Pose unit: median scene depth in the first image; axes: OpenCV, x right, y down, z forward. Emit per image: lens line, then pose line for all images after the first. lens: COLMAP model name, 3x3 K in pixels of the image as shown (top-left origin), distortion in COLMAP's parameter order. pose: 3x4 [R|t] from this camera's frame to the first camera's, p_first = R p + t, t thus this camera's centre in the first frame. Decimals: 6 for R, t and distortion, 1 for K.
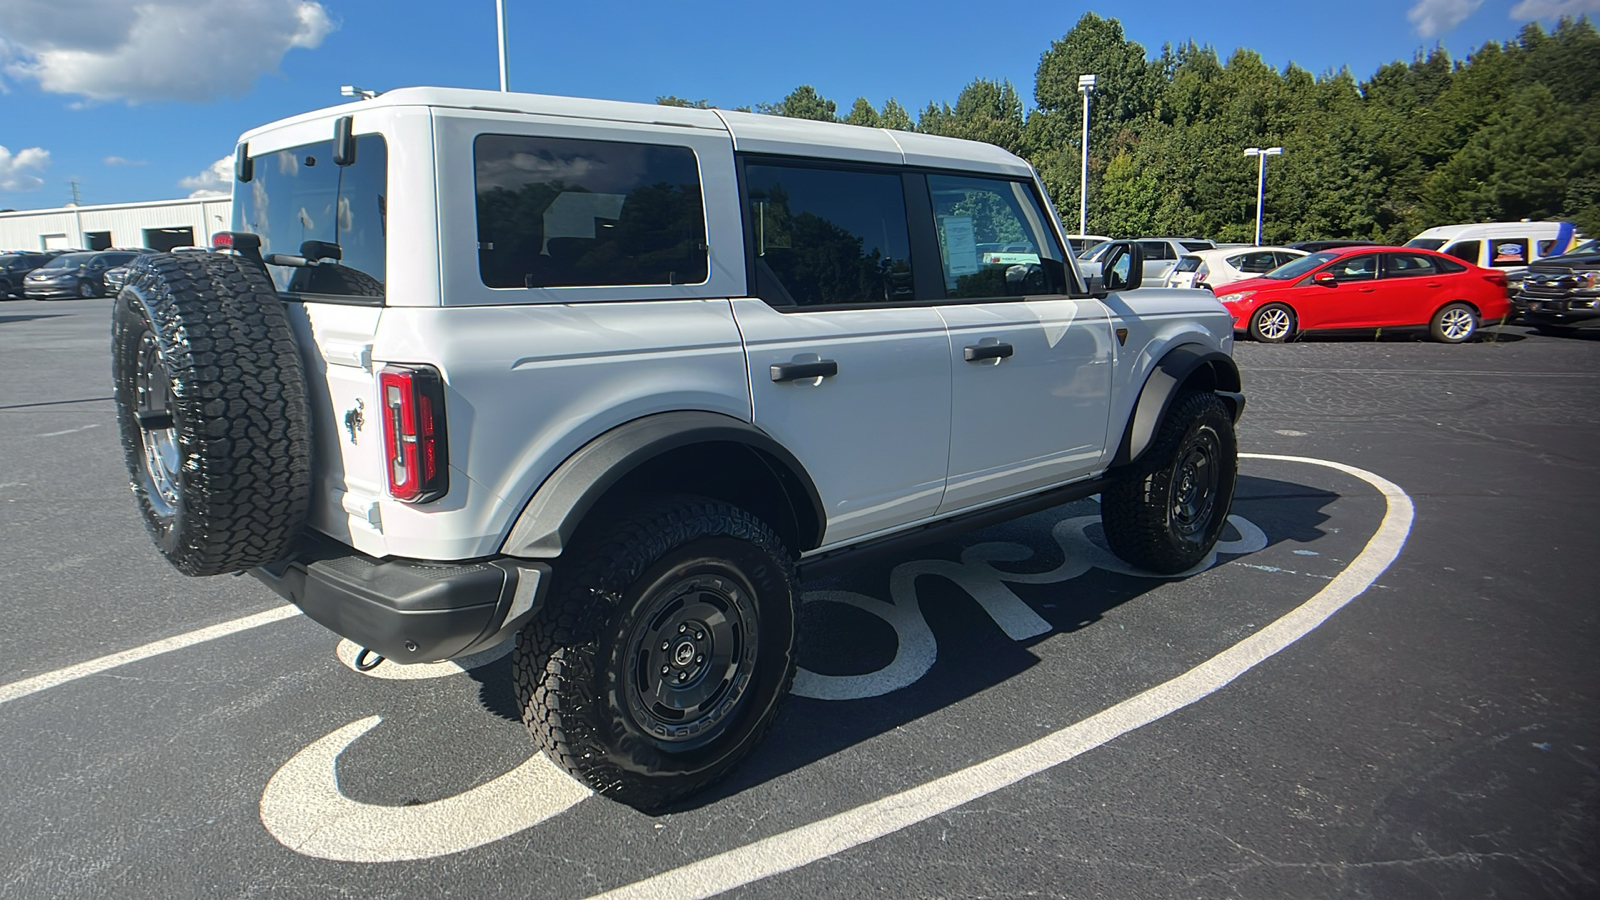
lens RADIAL K [[1025.0, 0, 788.8], [0, 1025.0, 453.2], [0, 0, 1]] dist [-0.000461, 0.002275]
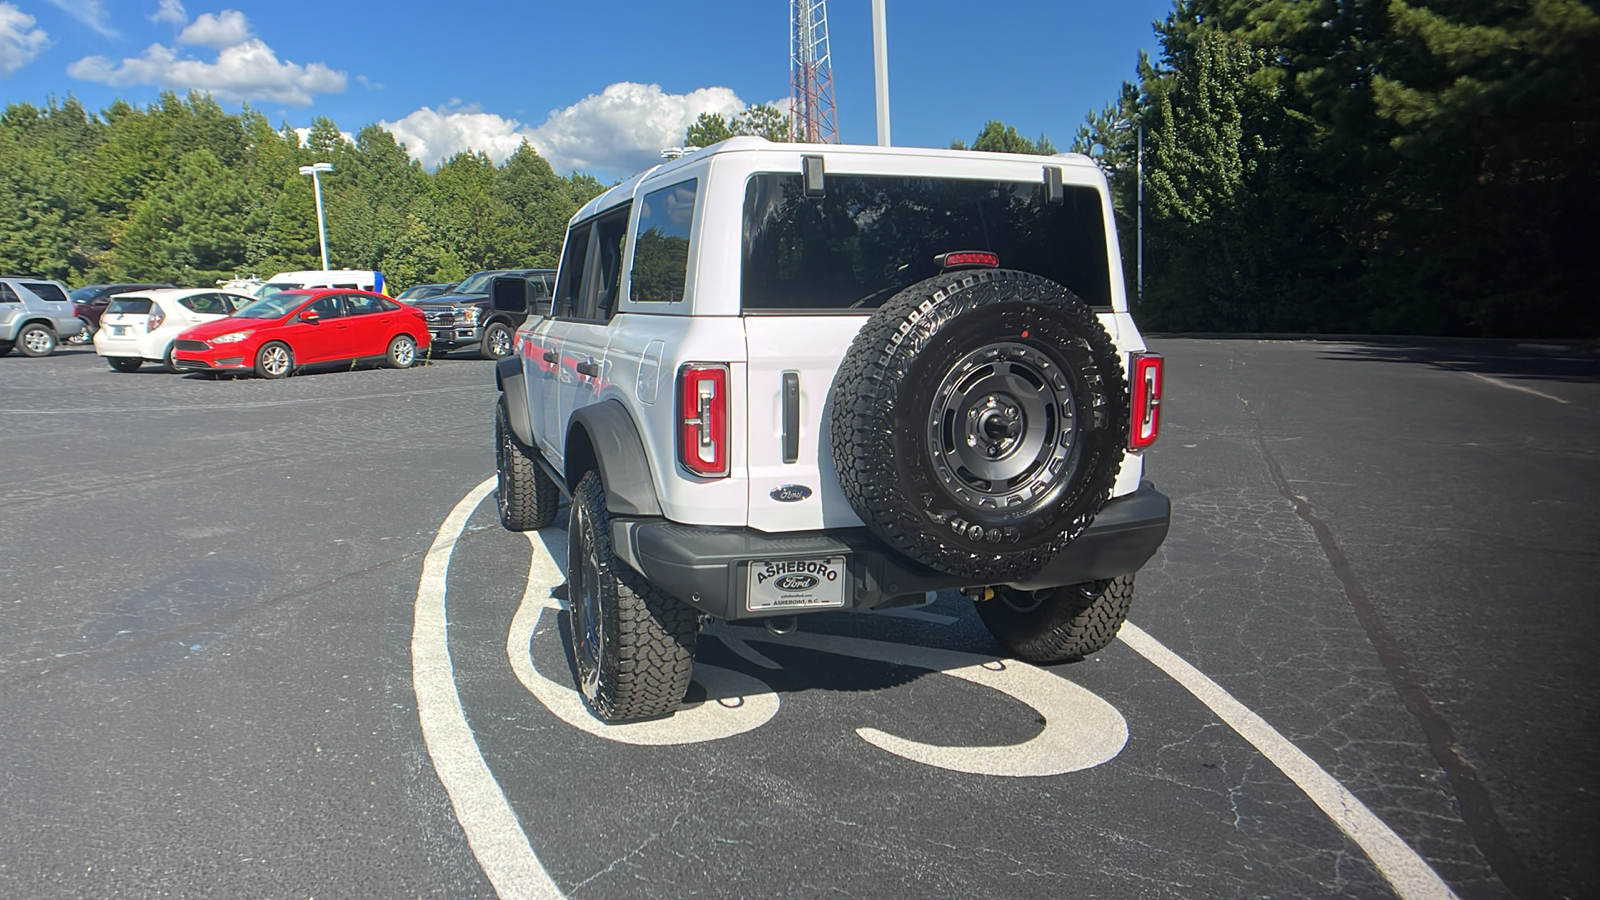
lens RADIAL K [[1014.3, 0, 728.4], [0, 1014.3, 463.2], [0, 0, 1]] dist [-0.008401, 0.013169]
pose [[0.425704, -0.145051, 0.893161, -1.158572], [0.173111, 0.981892, 0.076951, -0.089594], [-0.888149, 0.121857, 0.443105, 0.557390]]
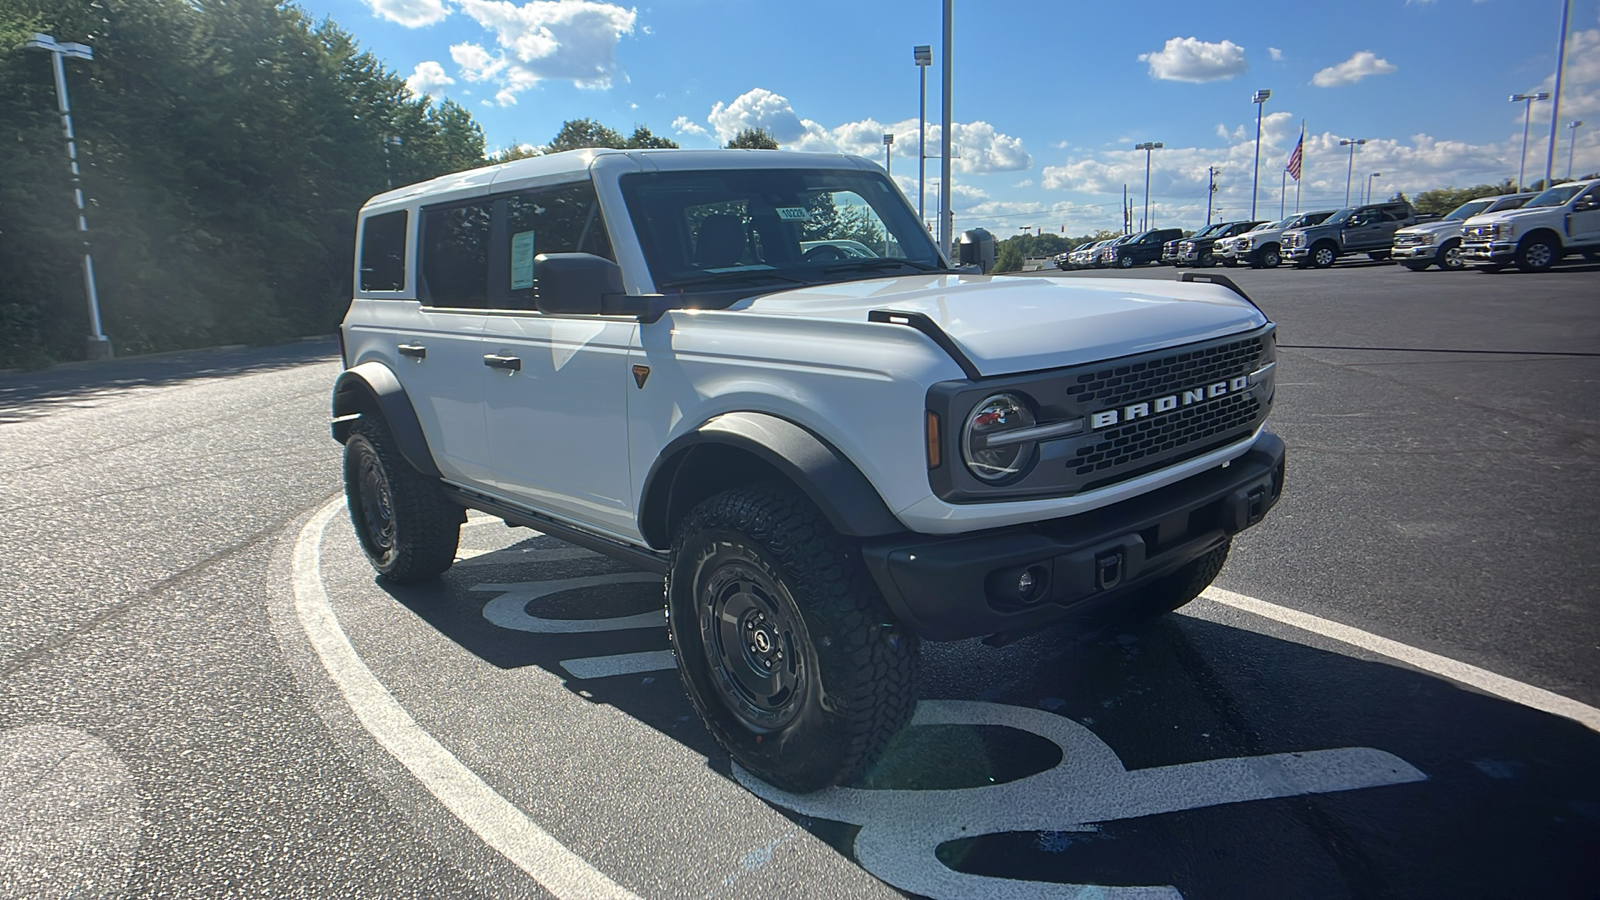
lens RADIAL K [[1055.3, 0, 793.7], [0, 1055.3, 479.2], [0, 0, 1]] dist [-0.001743, 0.003261]
pose [[-0.047819, 0.223527, -0.973524, 1.202983], [-0.132967, 0.964540, 0.227995, -0.256814], [0.989966, 0.140349, -0.016402, 1.260914]]
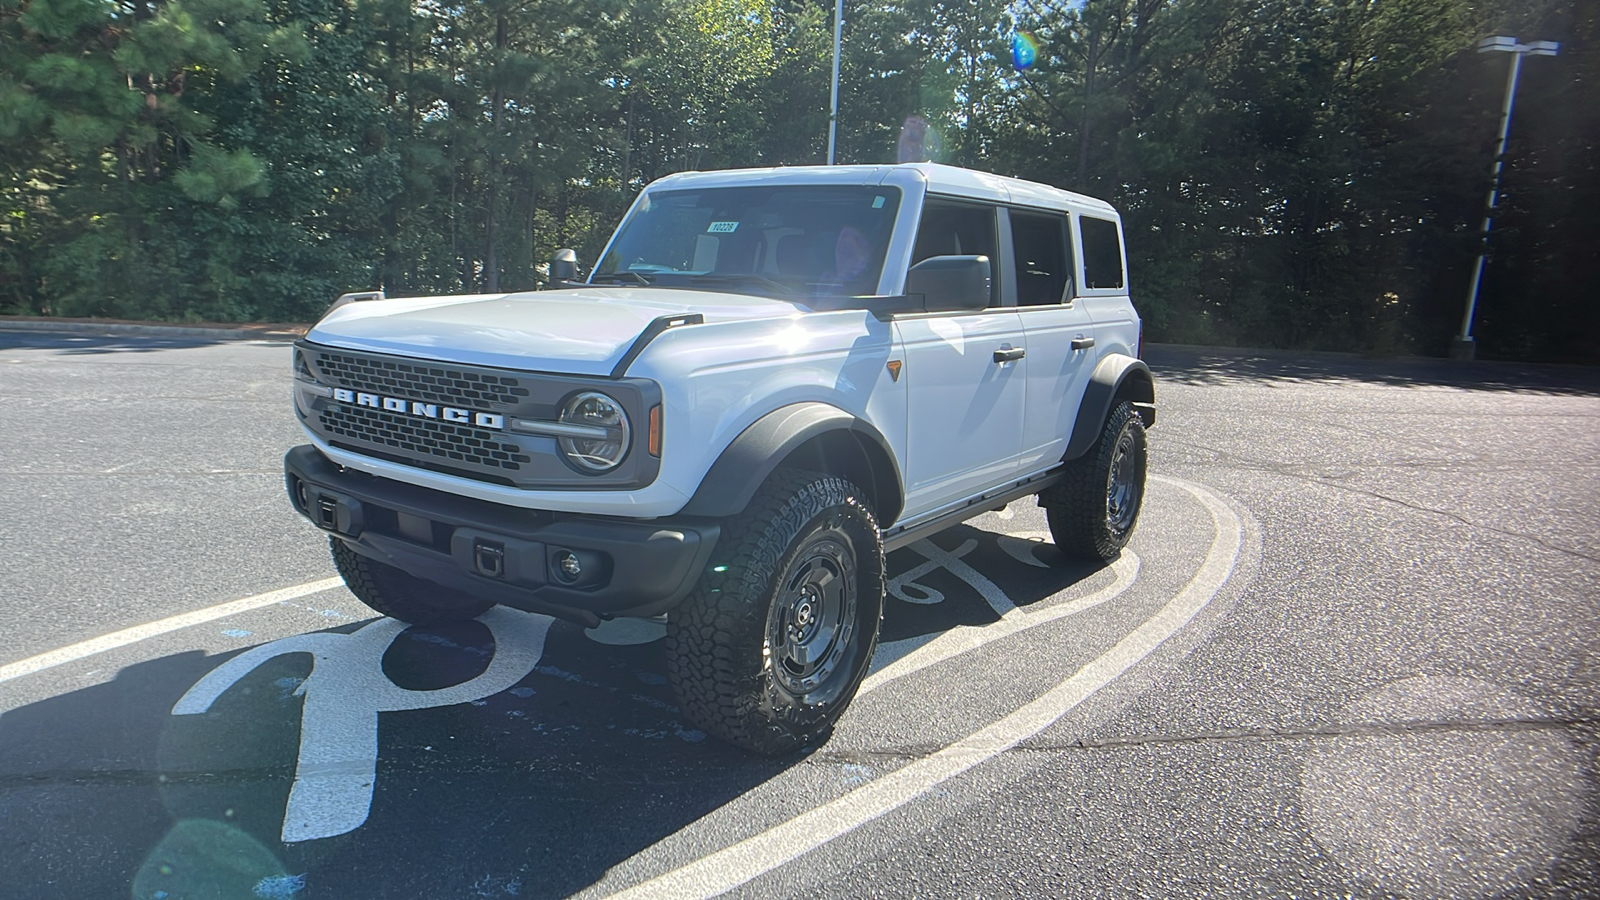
lens RADIAL K [[1024.5, 0, 743.0], [0, 1024.5, 441.8], [0, 0, 1]] dist [0.001632, 0.003355]
pose [[-0.985178, 0.001971, -0.171522, 0.336271], [-0.060257, 0.932230, 0.356813, -0.445345], [0.160602, 0.361860, -0.918294, 2.274496]]
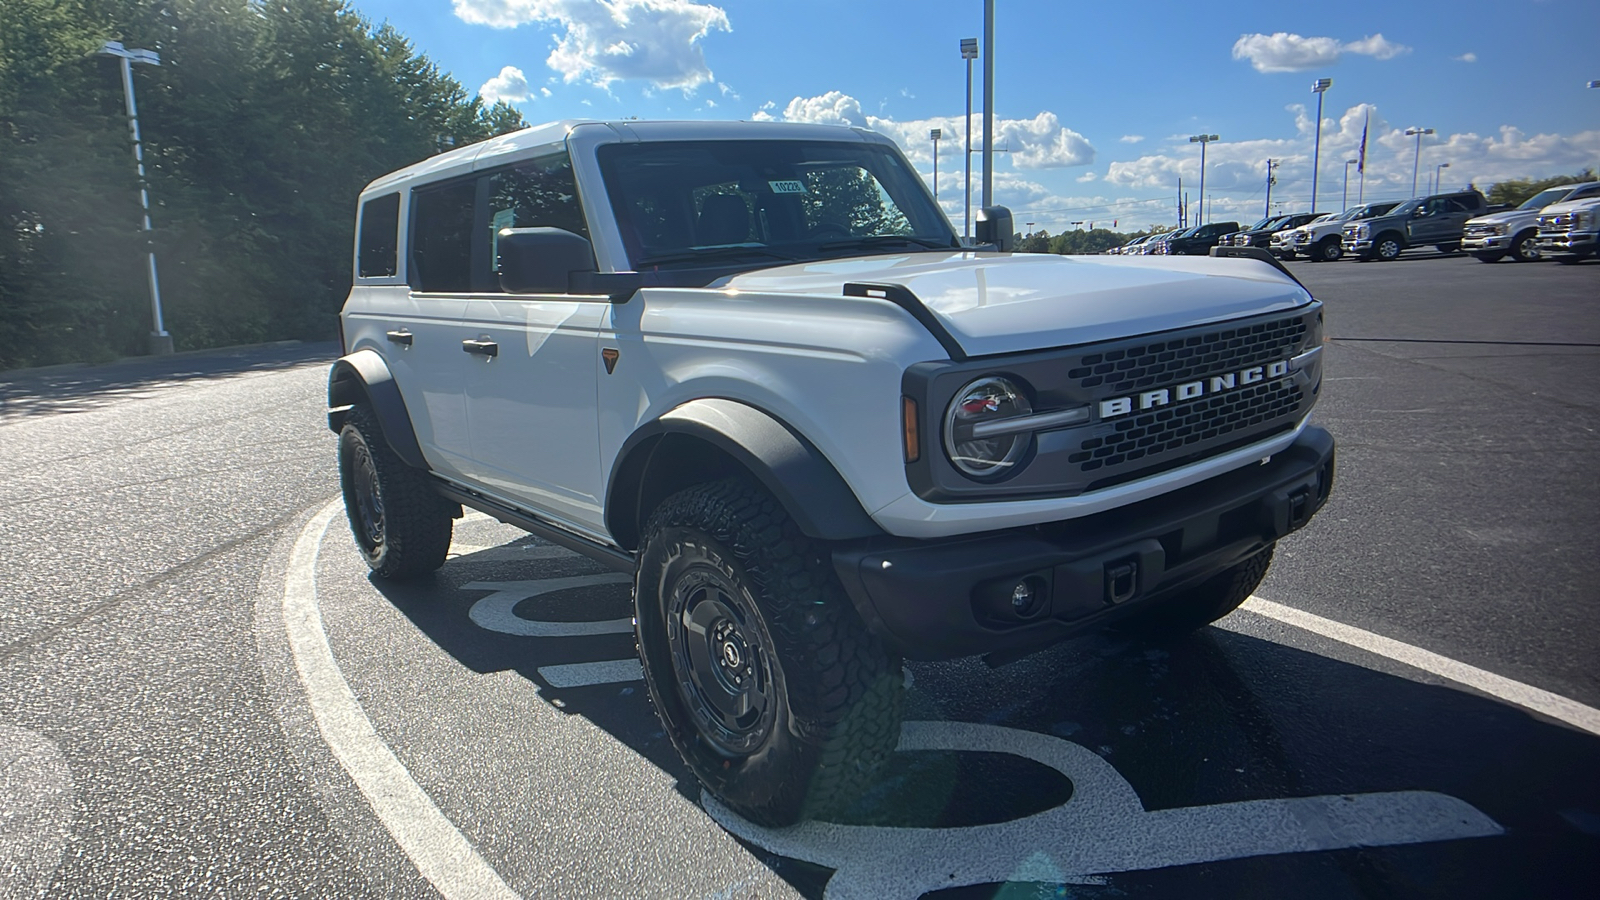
lens RADIAL K [[1054.6, 0, 779.0], [0, 1054.6, 452.9], [0, 0, 1]] dist [-0.001185, 0.004296]
pose [[-0.107572, 0.201890, -0.973483, 1.122124], [-0.126680, 0.968400, 0.214834, -0.243901], [0.986093, 0.146431, -0.078598, 1.307702]]
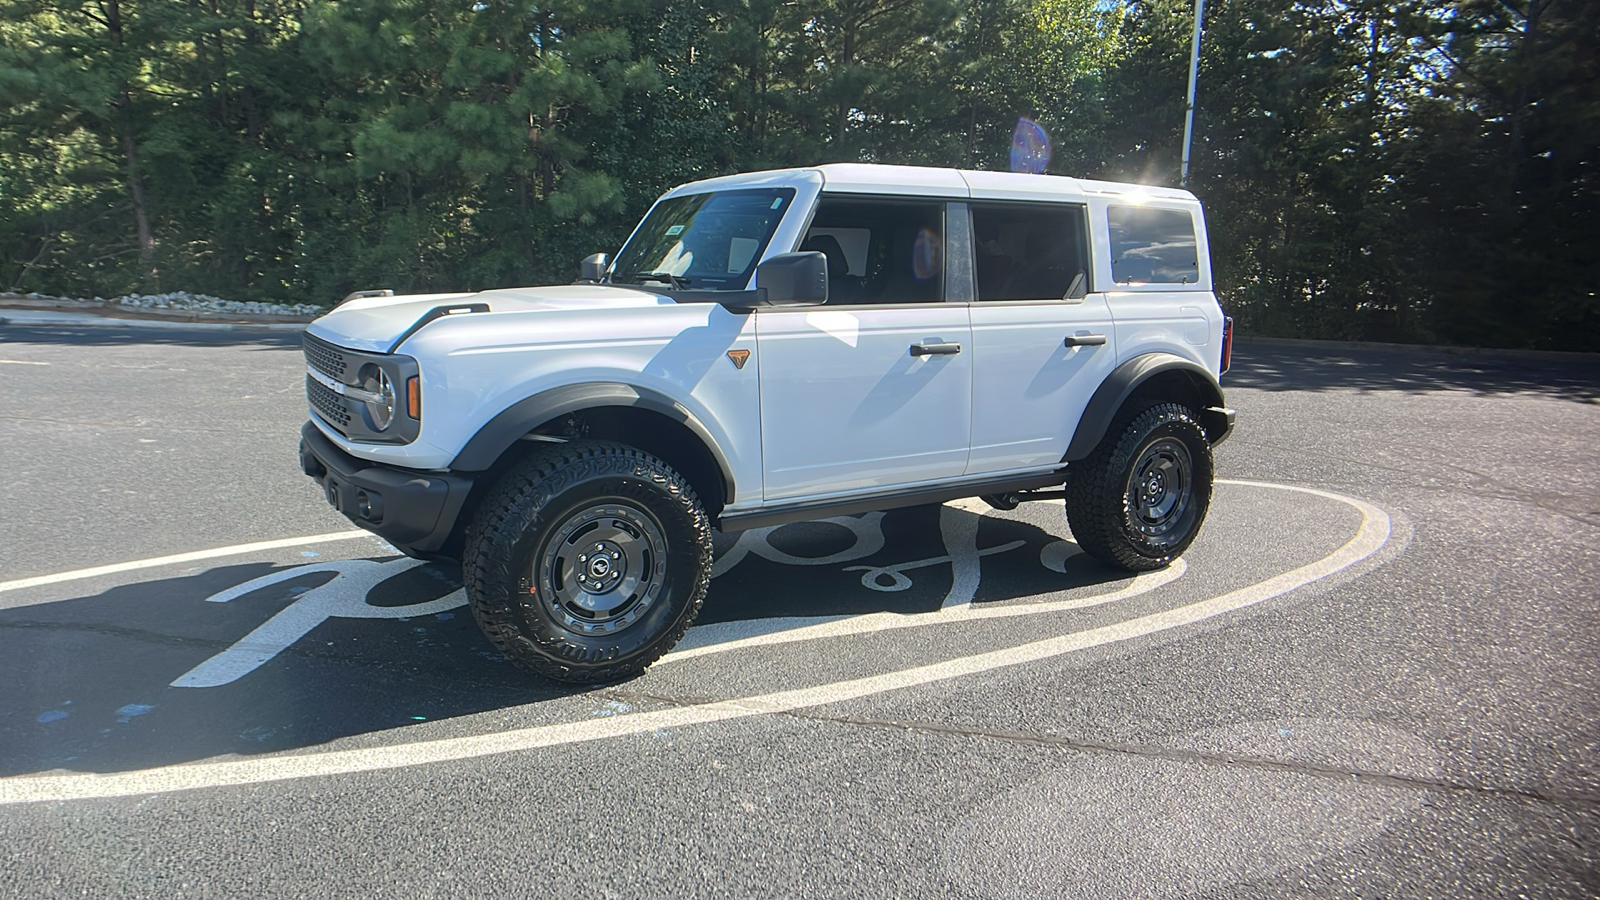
lens RADIAL K [[1019.1, 0, 775.2], [0, 1019.1, 453.1], [0, 0, 1]] dist [-0.002746, 0.001180]
pose [[-0.980606, -0.047778, 0.190075, -0.178013], [0.026385, 0.928819, 0.369592, -0.465781], [-0.194204, 0.367440, -0.909545, 2.358945]]
